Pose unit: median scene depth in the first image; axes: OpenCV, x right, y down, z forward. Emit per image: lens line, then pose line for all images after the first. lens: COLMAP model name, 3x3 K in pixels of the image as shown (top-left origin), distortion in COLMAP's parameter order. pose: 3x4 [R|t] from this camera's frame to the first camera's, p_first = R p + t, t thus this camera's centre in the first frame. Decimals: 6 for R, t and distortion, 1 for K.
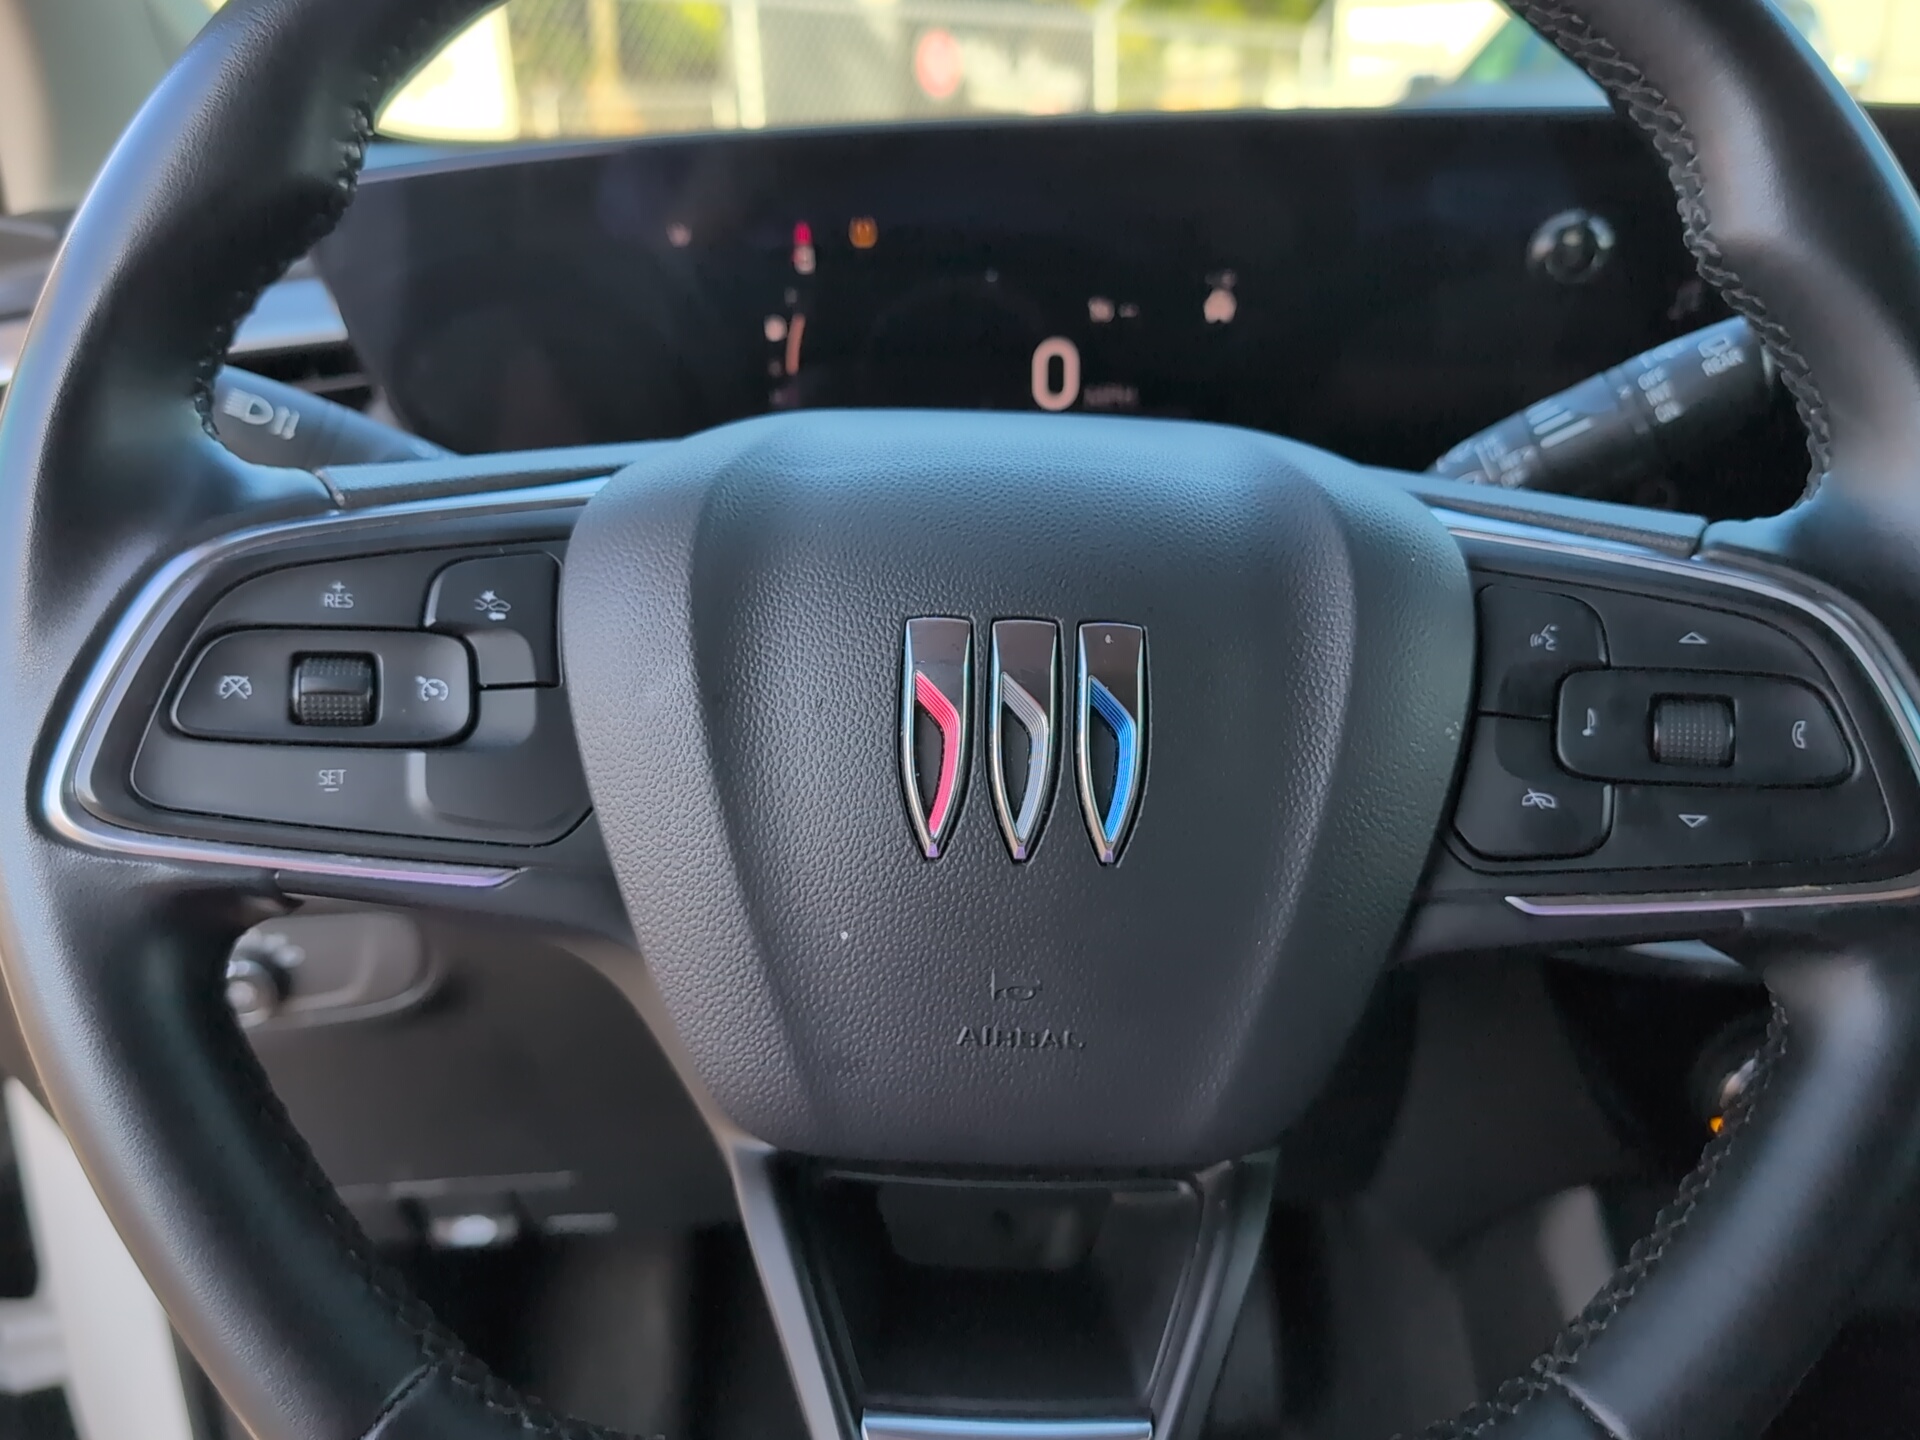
lens RADIAL K [[1609.9, 0, 960.0], [0, 1609.9, 720.0], [0, 0, 1]] dist [-0.058888, 0.009431]
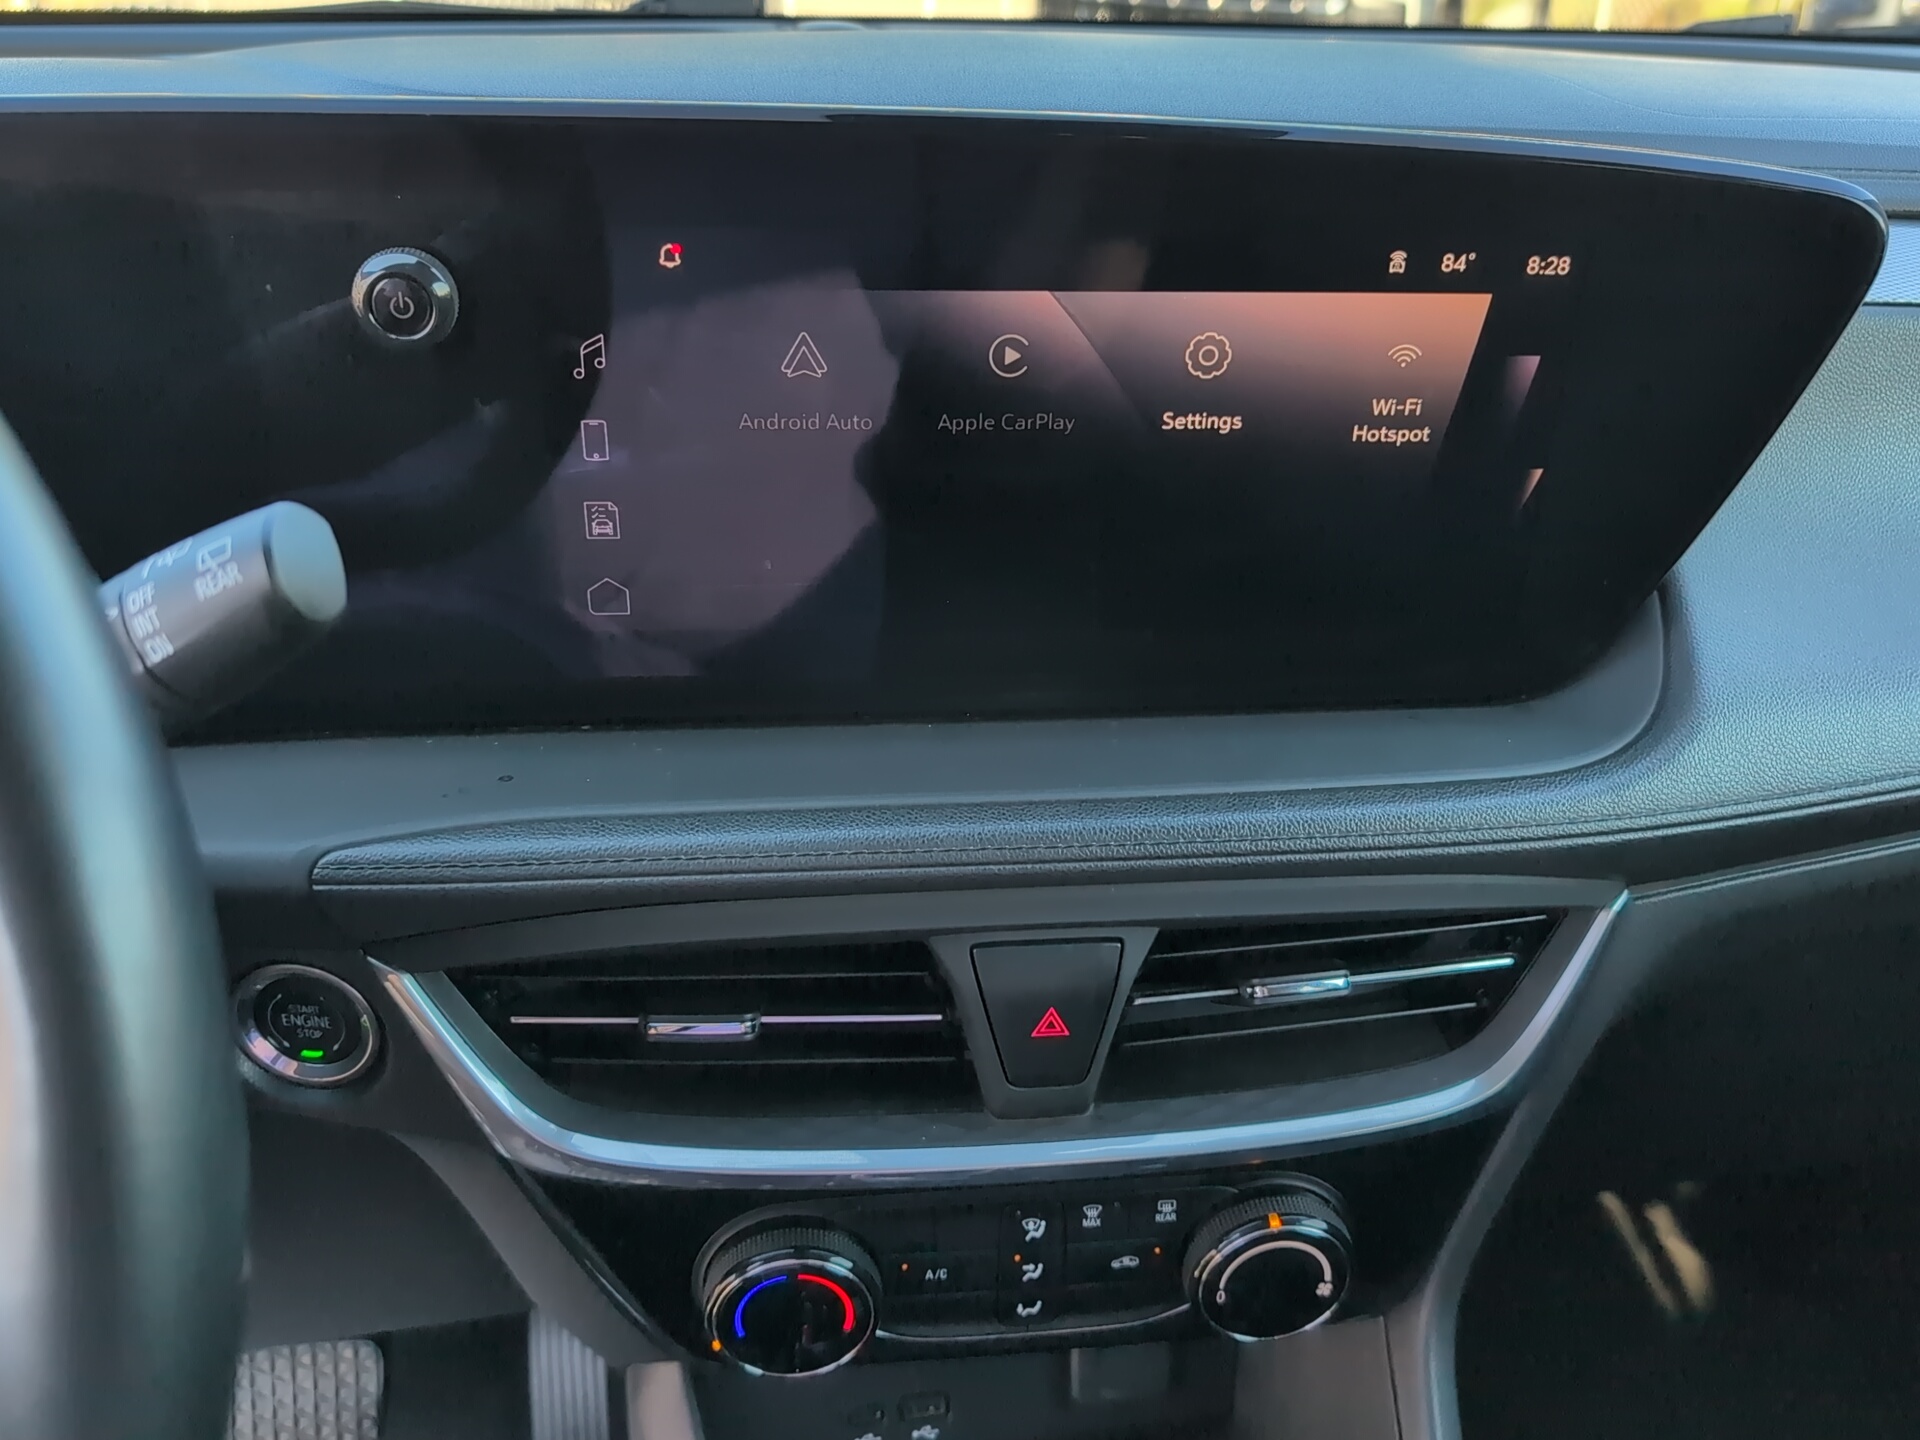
lens RADIAL K [[1593.8, 0, 897.4], [0, 1593.8, 722.0], [0, 0, 1]] dist [0.066331, -0.211573]
pose [[0.989671, -0.037170, 0.138456, 0.895203], [0.022043, 0.993772, 0.109230, -0.311196], [-0.141654, -0.105050, 0.984326, 0.357913]]
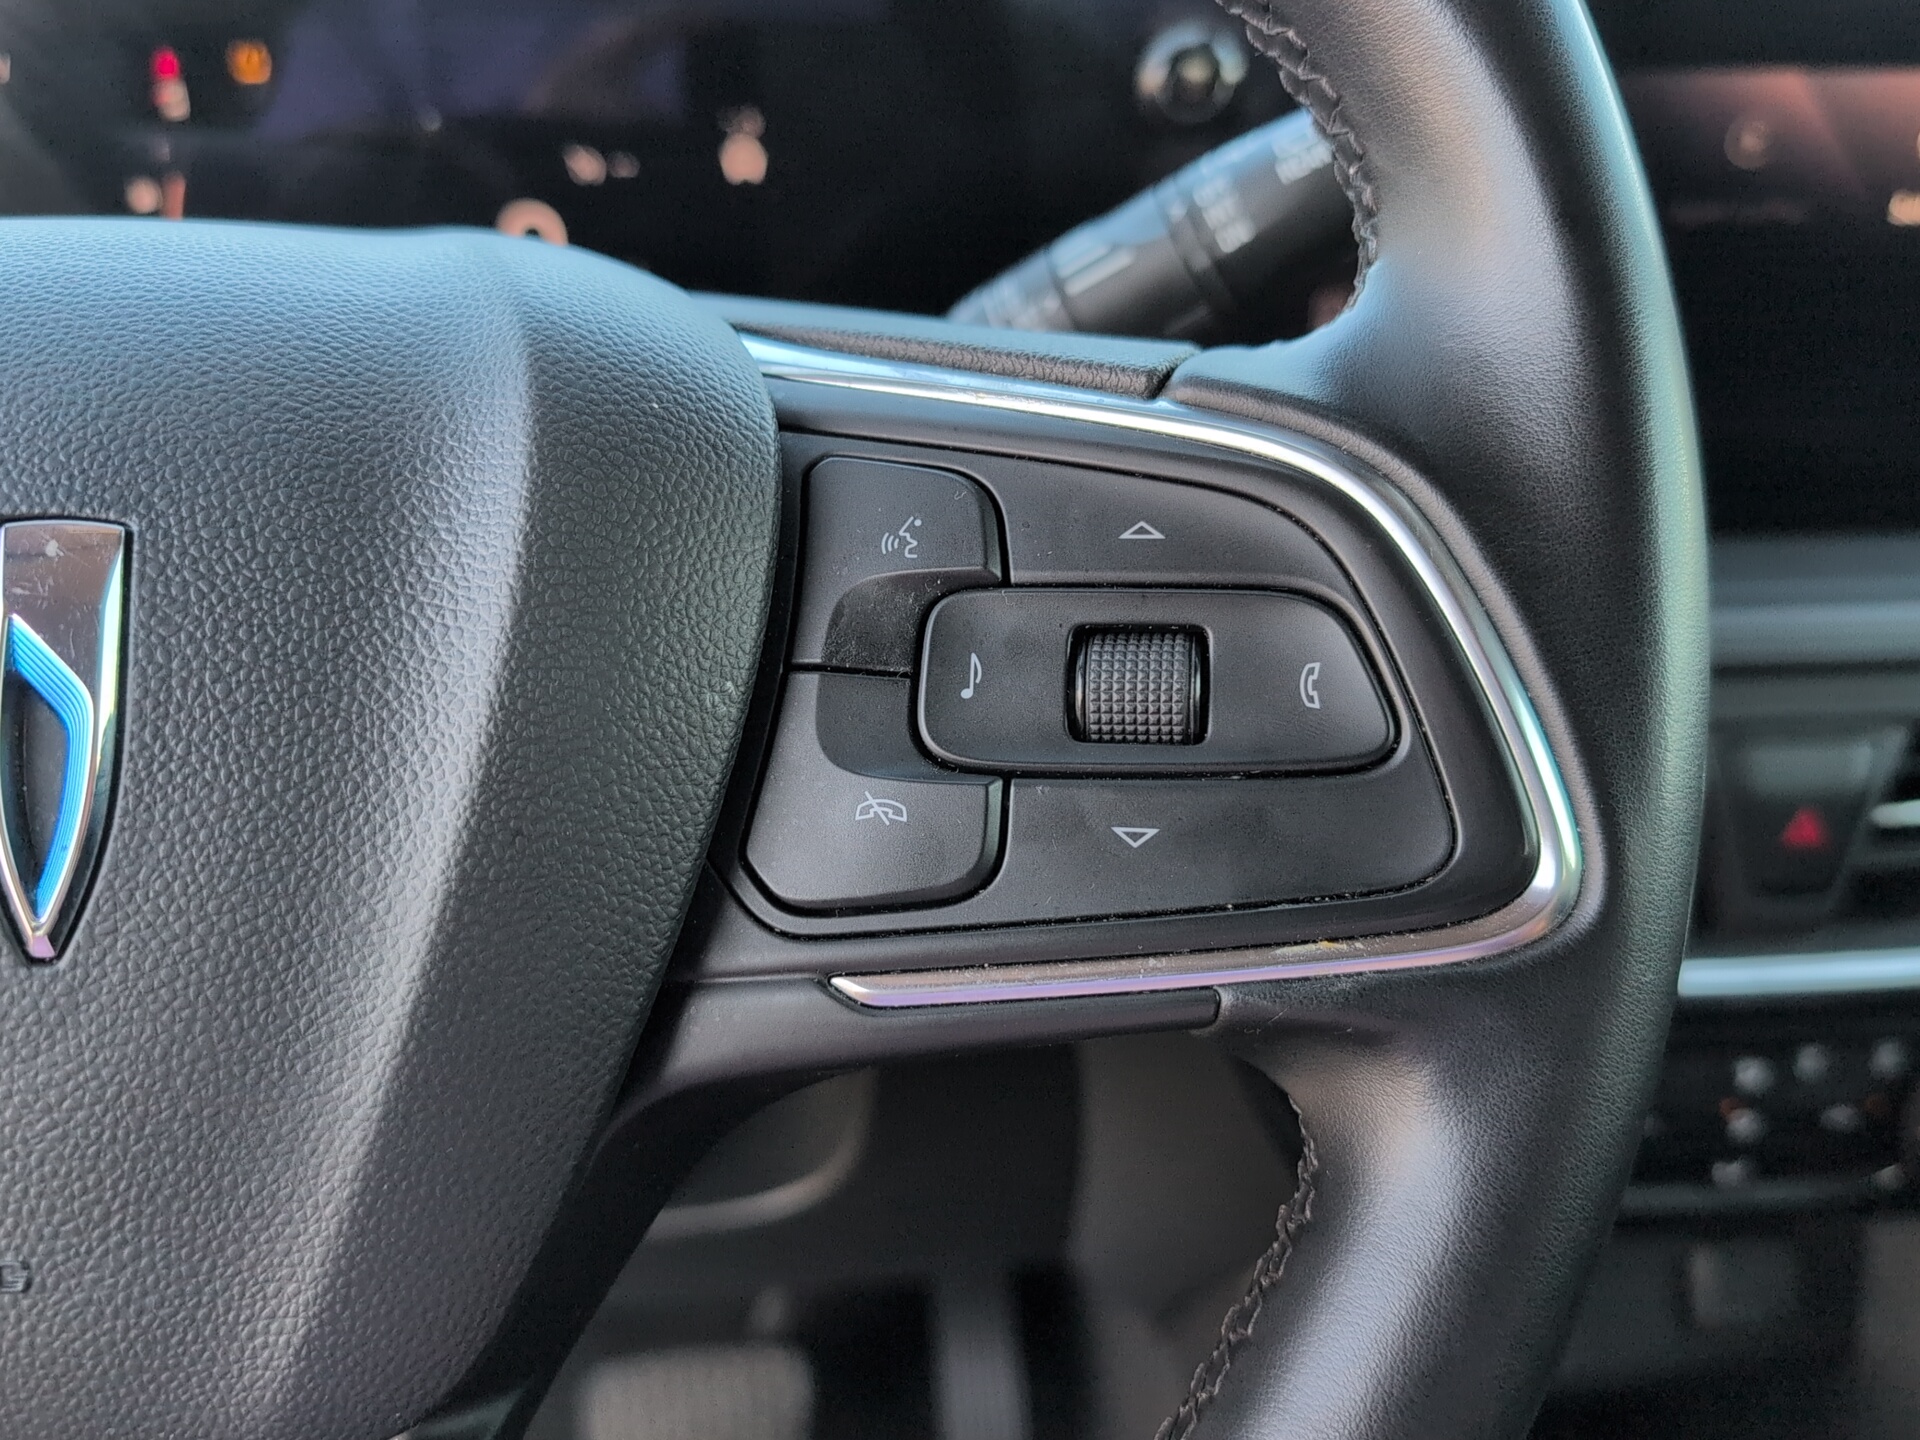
lens RADIAL K [[1646.8, 0, 960.2], [0, 1646.8, 705.1], [0, 0, 1]] dist [-0.046393, 0.005582]
pose [[0.995380, -0.031209, 0.090796, 0.340468], [0.031711, 0.999489, -0.004097, 0.014842], [-0.090621, 0.006958, 0.995861, 0.395787]]
